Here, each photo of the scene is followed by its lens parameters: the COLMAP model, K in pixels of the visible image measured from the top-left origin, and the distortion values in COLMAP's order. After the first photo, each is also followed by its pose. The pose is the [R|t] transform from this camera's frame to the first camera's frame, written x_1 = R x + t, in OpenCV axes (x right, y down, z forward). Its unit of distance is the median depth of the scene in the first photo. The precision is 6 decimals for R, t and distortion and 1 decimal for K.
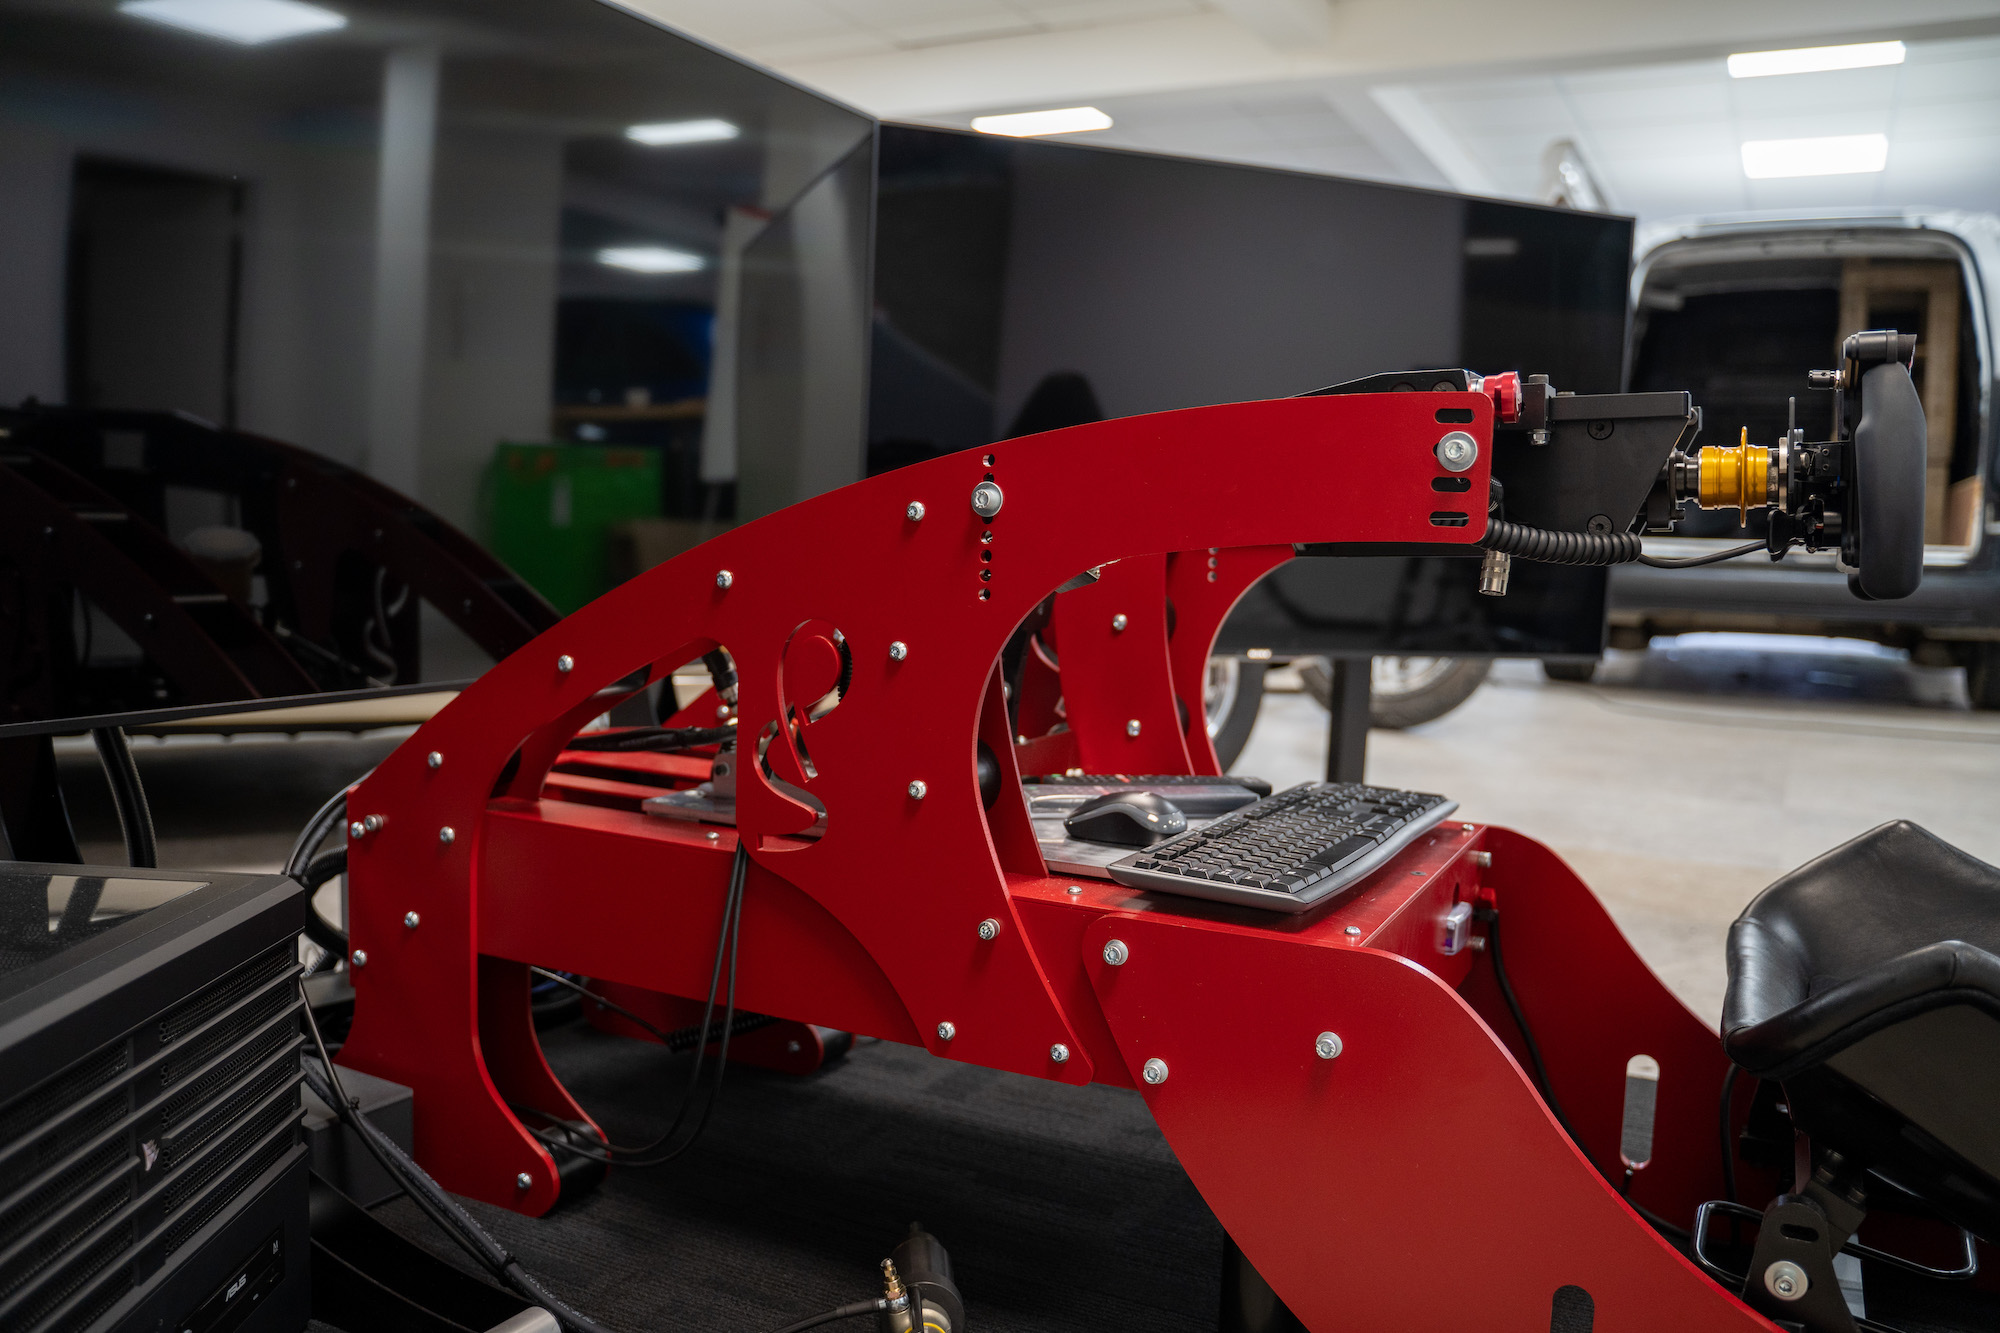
lens RADIAL K [[1629.4, 0, 1000.0], [0, 1629.4, 666.5], [0, 0, 1]] dist [-0.129578, 0.110598]
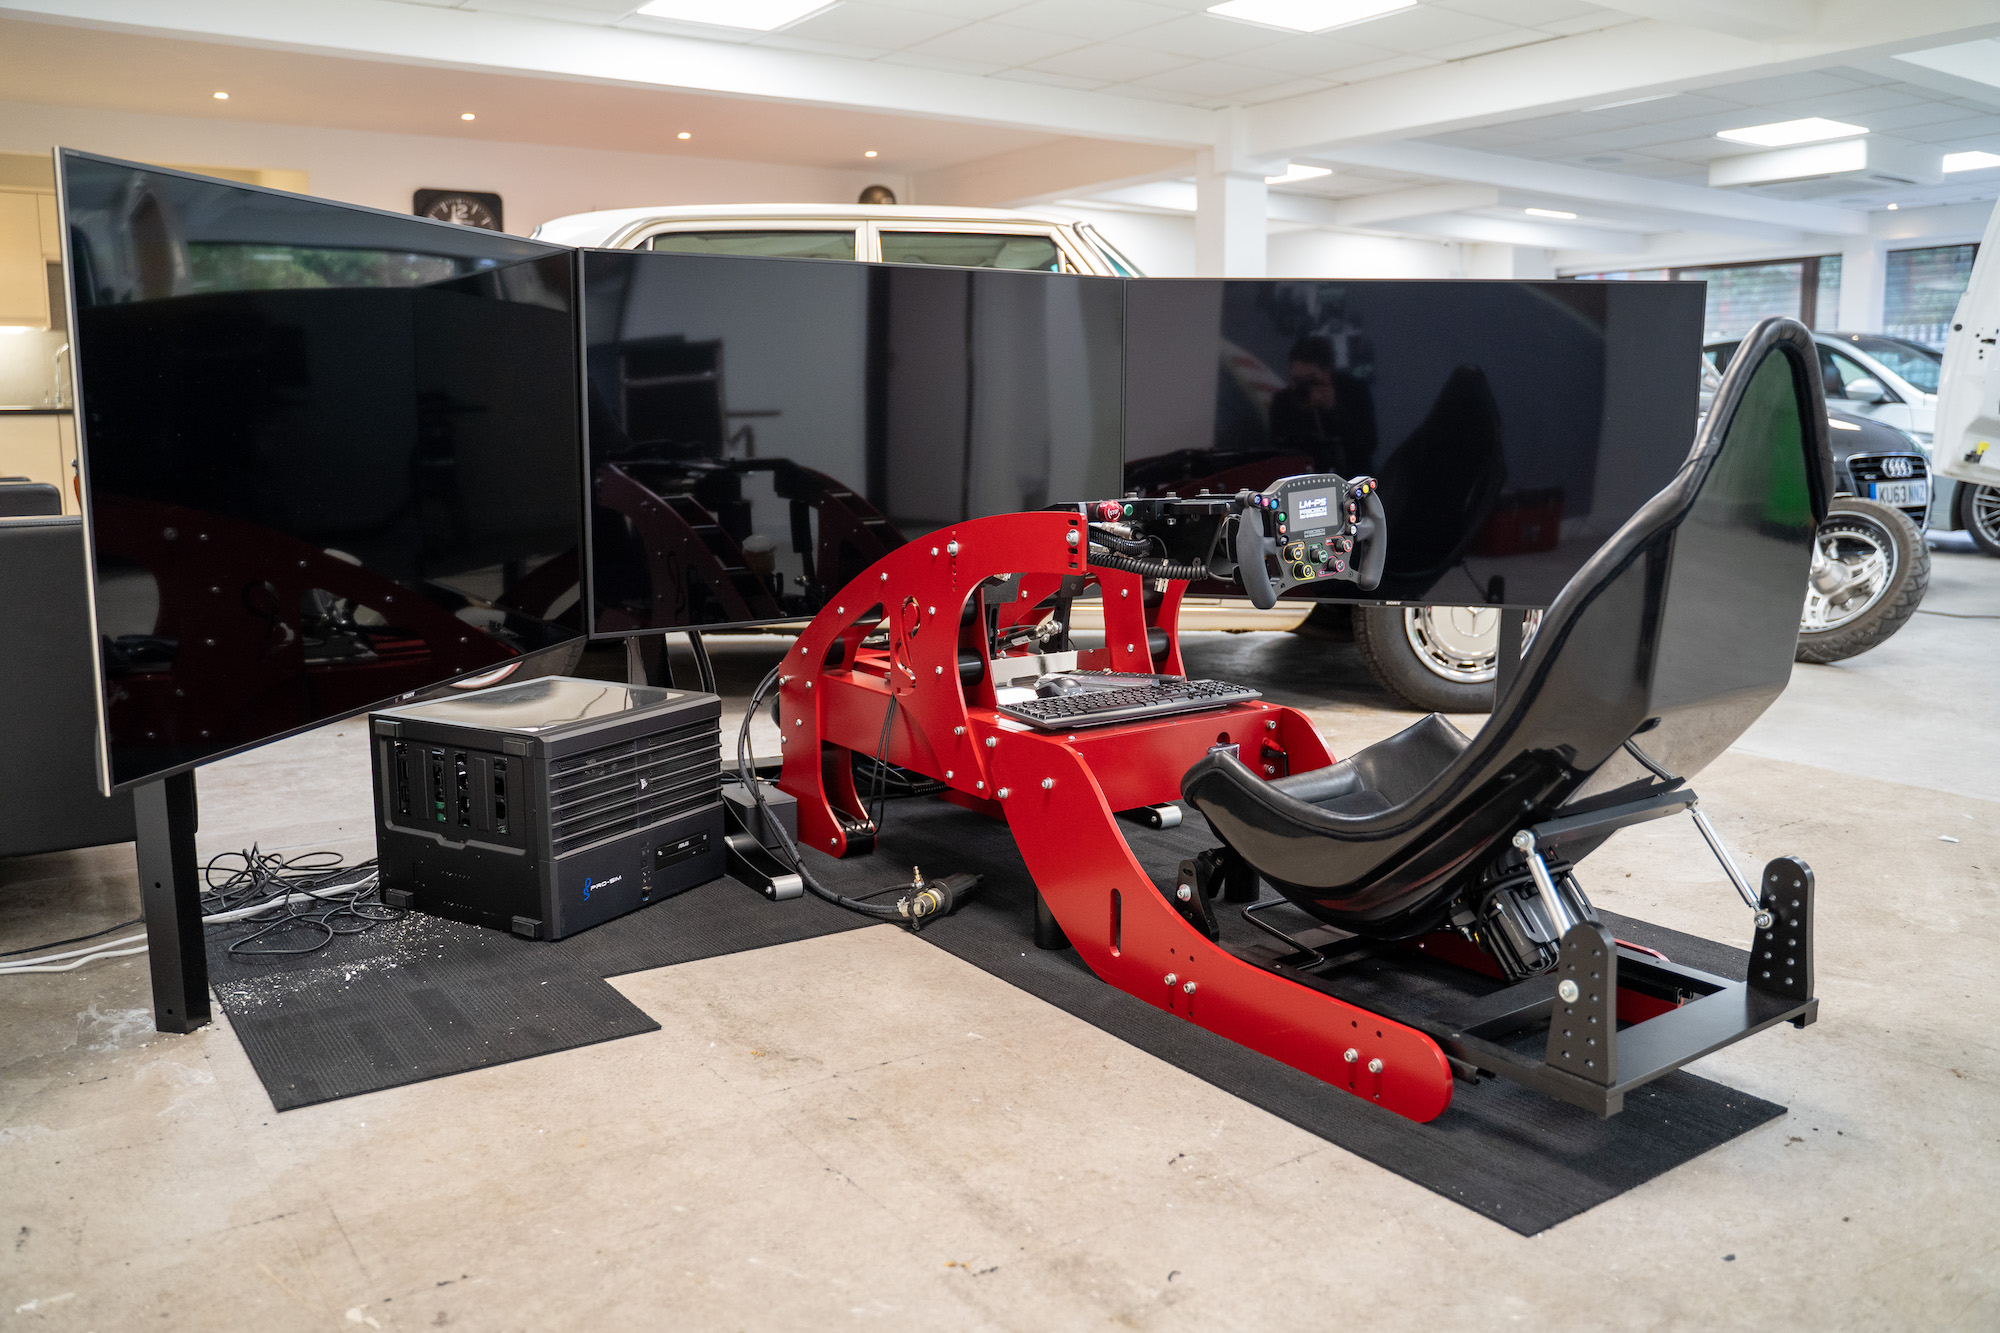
lens RADIAL K [[1629.4, 0, 1000.0], [0, 1629.4, 666.5], [0, 0, 1]] dist [-0.129578, 0.110598]
pose [[0.880386, 0.042632, -0.472339, 0.940099], [-0.015045, 0.997961, 0.062031, -0.063074], [0.474020, -0.047505, 0.879232, -0.845764]]
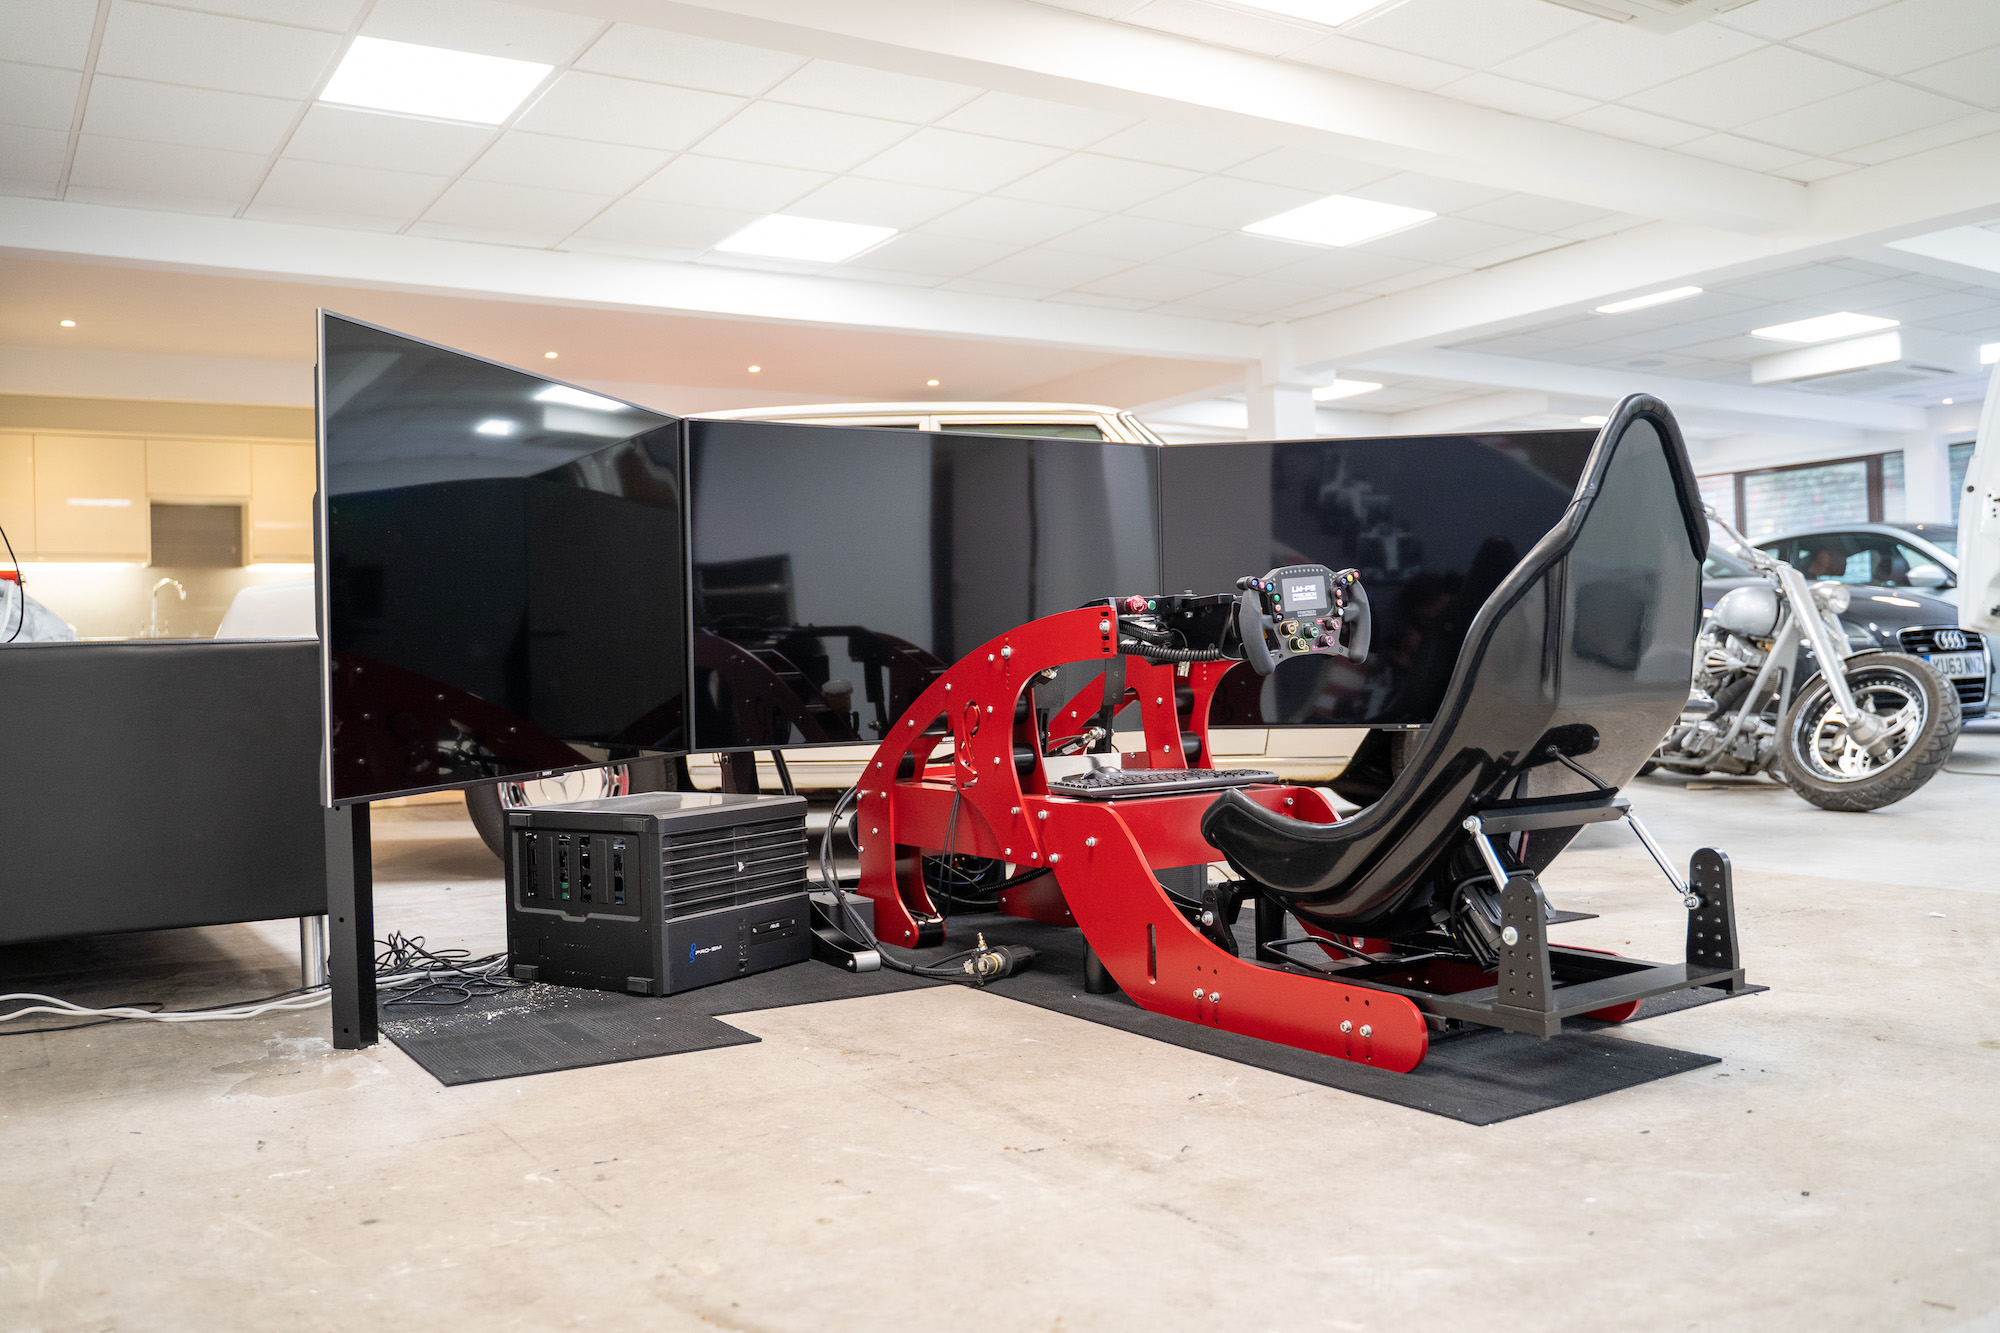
lens RADIAL K [[1717.3, 0, 1000.0], [0, 1717.3, 666.5], [0, 0, 1]] dist [-0.132478, 0.114843]
pose [[0.858397, -0.053907, -0.510146, 1.172837], [0.006805, 0.995572, -0.093751, 0.155364], [0.512941, 0.077004, 0.854963, -1.197310]]
